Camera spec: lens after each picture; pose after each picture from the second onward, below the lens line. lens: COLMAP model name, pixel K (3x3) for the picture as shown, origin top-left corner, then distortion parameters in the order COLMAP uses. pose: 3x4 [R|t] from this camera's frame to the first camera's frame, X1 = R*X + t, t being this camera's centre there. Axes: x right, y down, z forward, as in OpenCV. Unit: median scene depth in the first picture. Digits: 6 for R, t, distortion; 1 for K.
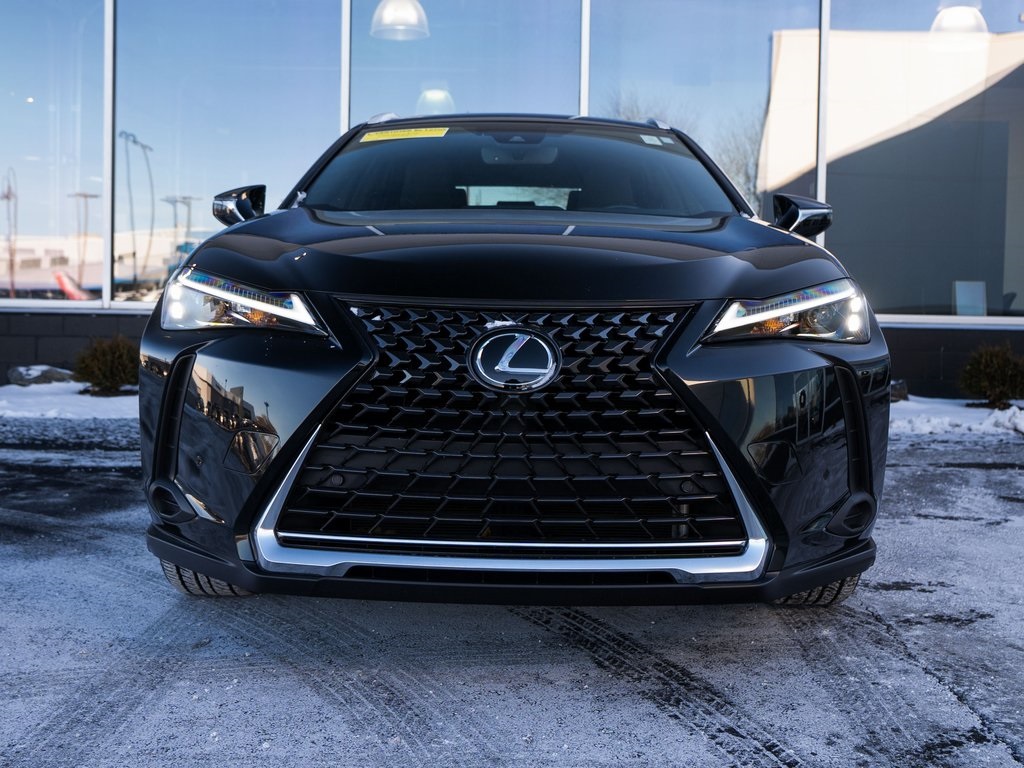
lens RADIAL K [[1204.8, 0, 507.2], [0, 1204.8, 389.7], [0, 0, 1]] dist [-0.052249, 0.000000]
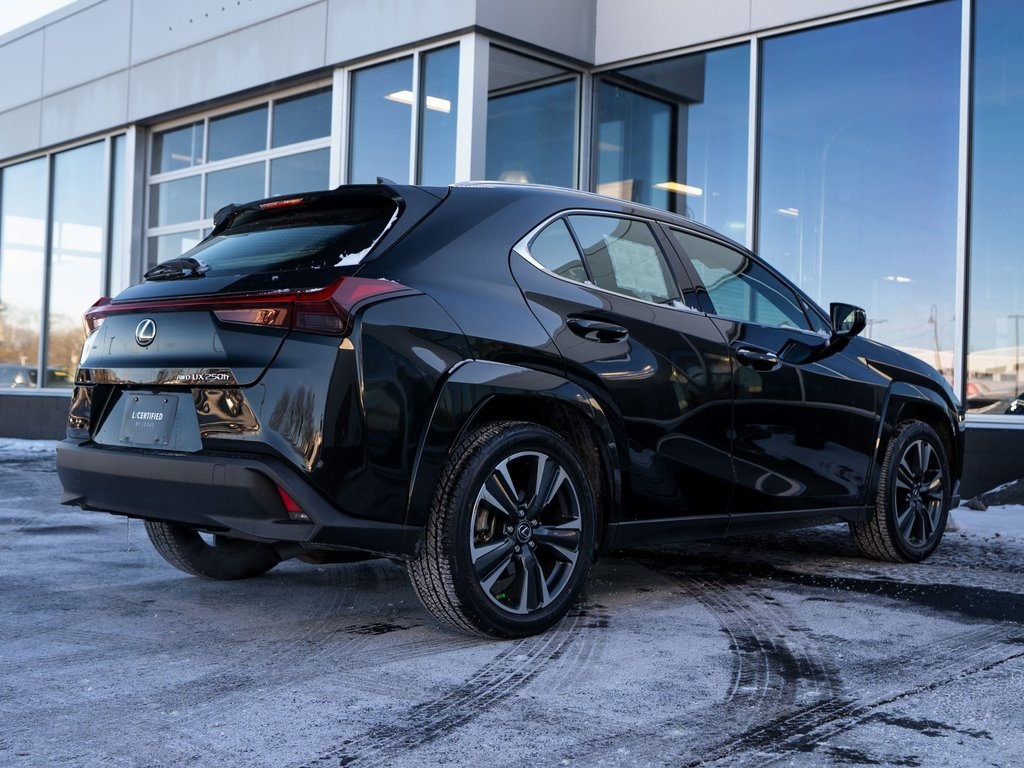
lens RADIAL K [[1219.7, 0, 509.8], [0, 1219.7, 381.7], [0, 0, 1]] dist [-0.022538, 0.000000]
pose [[0.729958, -0.003966, -0.683481, 0.869478], [-0.067703, 0.994646, -0.078078, 0.016311], [0.680131, 0.103268, 0.725781, 0.214796]]
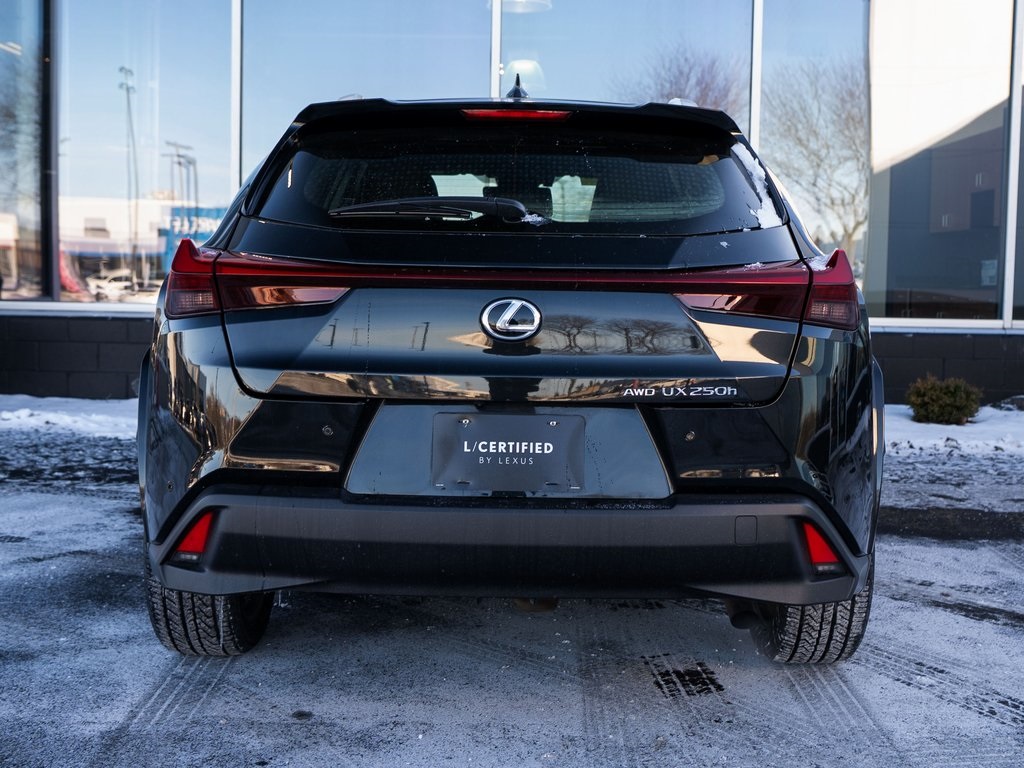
lens RADIAL K [[1315.2, 0, 514.6], [0, 1315.2, 384.0], [0, 0, 1]] dist [-0.009334, 0.000000]
pose [[0.999982, -0.000573, -0.005907, -0.367353], [0.000645, 0.999925, 0.012270, -0.084578], [0.005899, -0.012273, 0.999907, -0.031909]]
